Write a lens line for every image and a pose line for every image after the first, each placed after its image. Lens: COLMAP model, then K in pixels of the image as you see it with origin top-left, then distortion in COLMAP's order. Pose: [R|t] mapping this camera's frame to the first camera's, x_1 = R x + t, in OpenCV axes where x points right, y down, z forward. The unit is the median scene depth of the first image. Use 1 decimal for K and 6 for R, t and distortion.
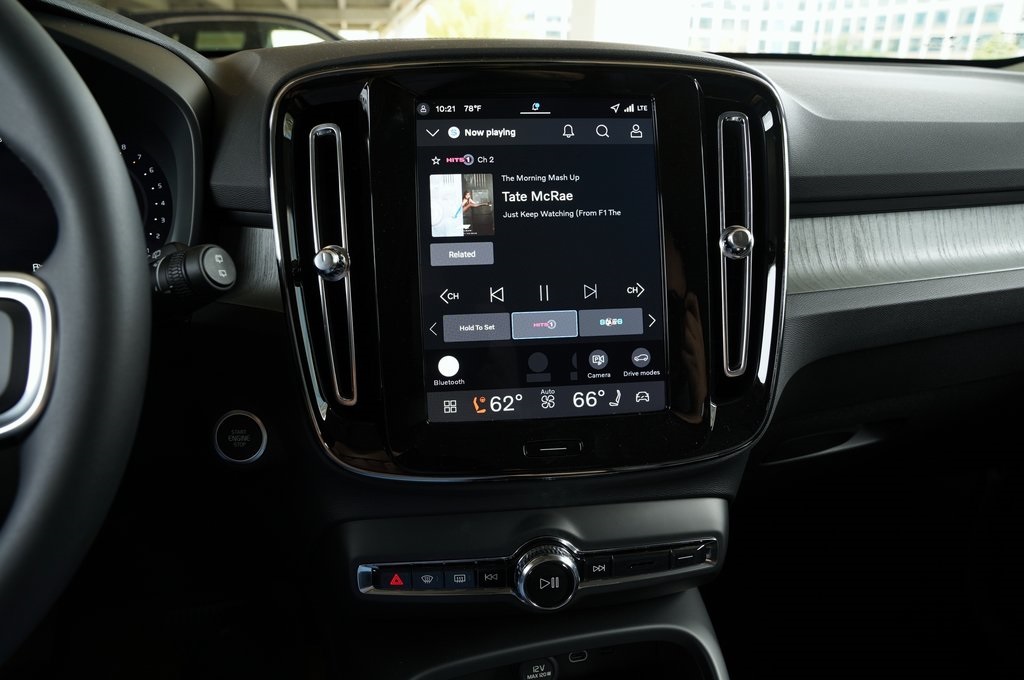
lens RADIAL K [[707.3, 0, 508.8], [0, 707.3, 342.3], [0, 0, 1]] dist [-0.126484, 0.080794]
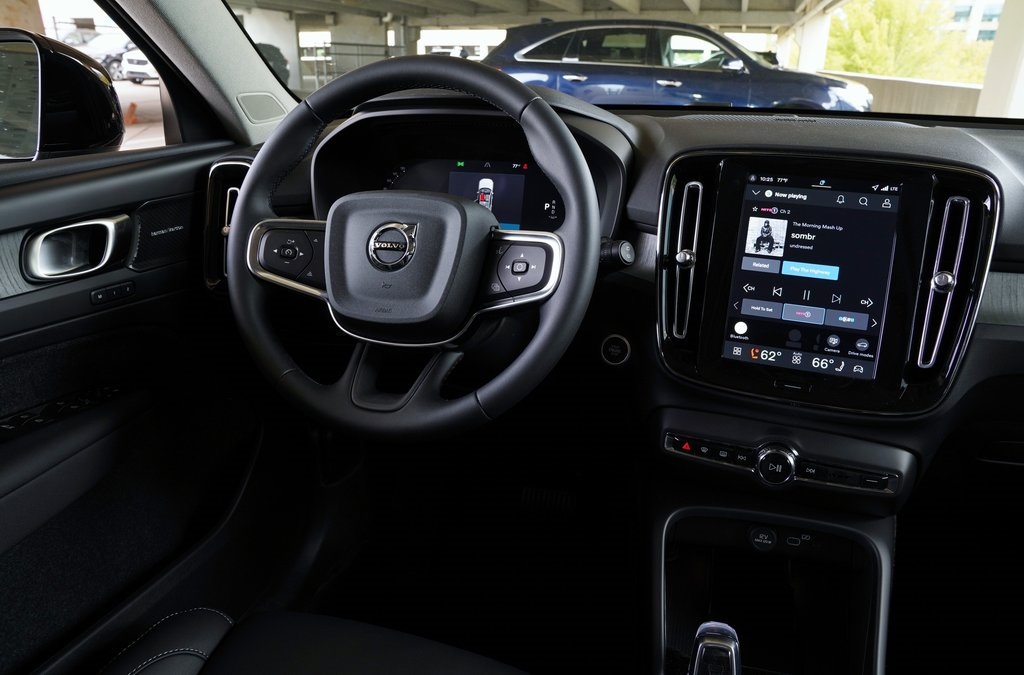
lens RADIAL K [[707.3, 0, 517.4], [0, 707.3, 338.6], [0, 0, 1]] dist [-0.126484, 0.080794]
pose [[0.873845, 0.180424, -0.451488, 0.208407], [-0.181893, 0.982481, 0.040570, 0.087696], [0.450899, 0.046671, 0.891354, -0.747697]]
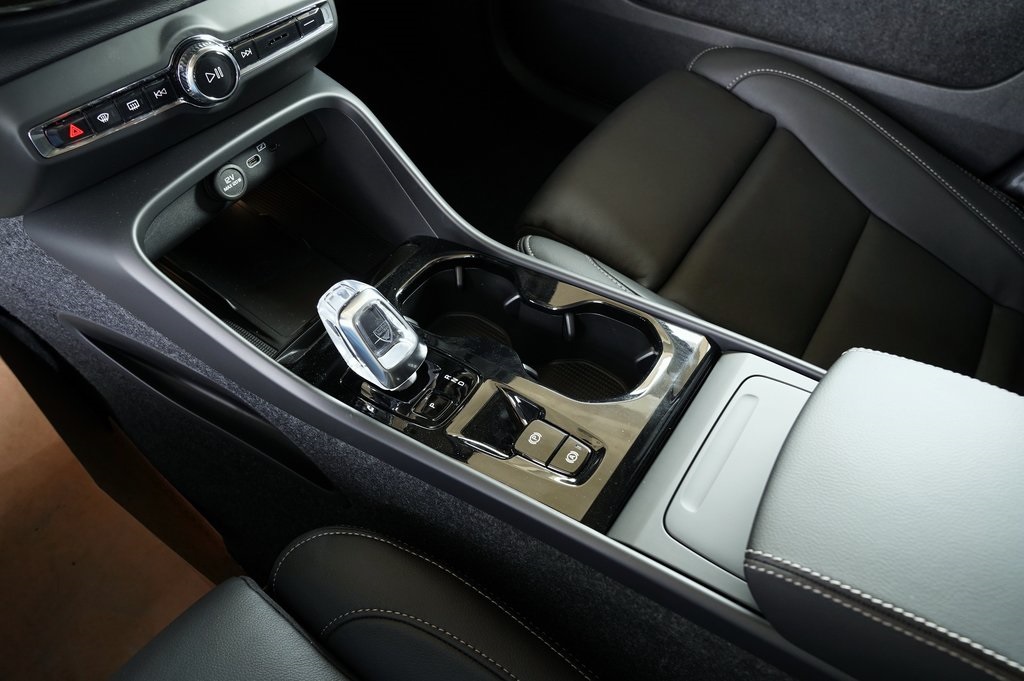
lens RADIAL K [[707.3, 0, 518.2], [0, 707.3, 342.6], [0, 0, 1]] dist [-0.126484, 0.080794]
pose [[0.739481, -0.513585, 0.435198, -0.274983], [0.216888, 0.793779, 0.568220, 0.167739], [-0.637281, -0.325798, 0.698376, -0.211871]]
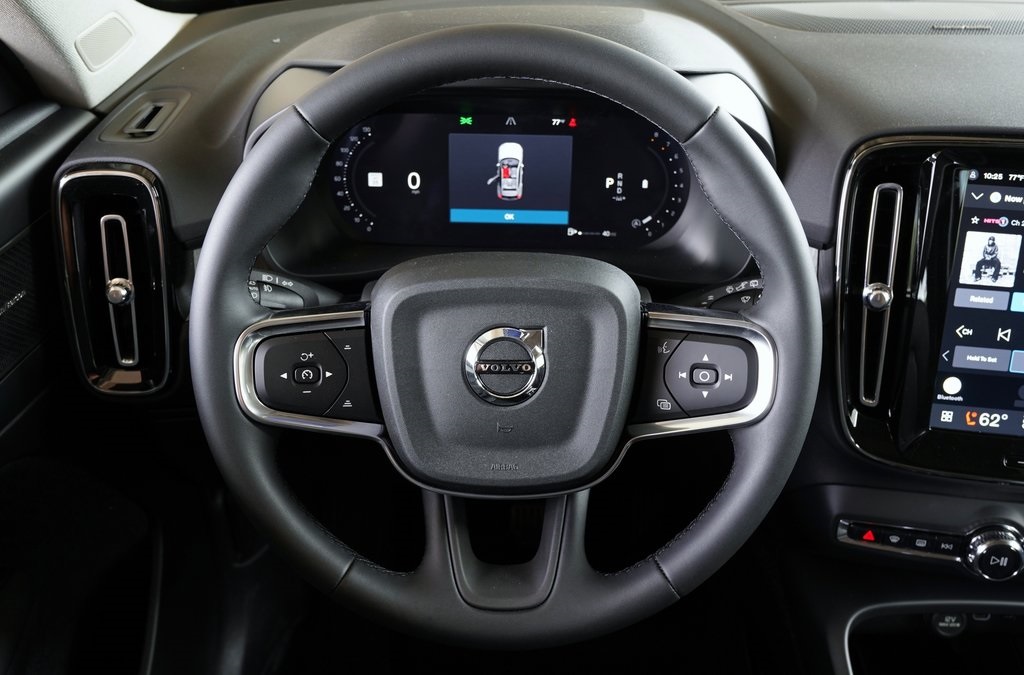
lens RADIAL K [[963.6, 0, 516.0], [0, 963.6, 339.4], [0, 0, 1]] dist [-0.010995, 0.000000]
pose [[0.971453, 0.146193, -0.186835, -0.520647], [-0.103167, 0.969526, 0.222207, -0.338540], [0.213627, -0.196589, 0.956931, -0.770520]]
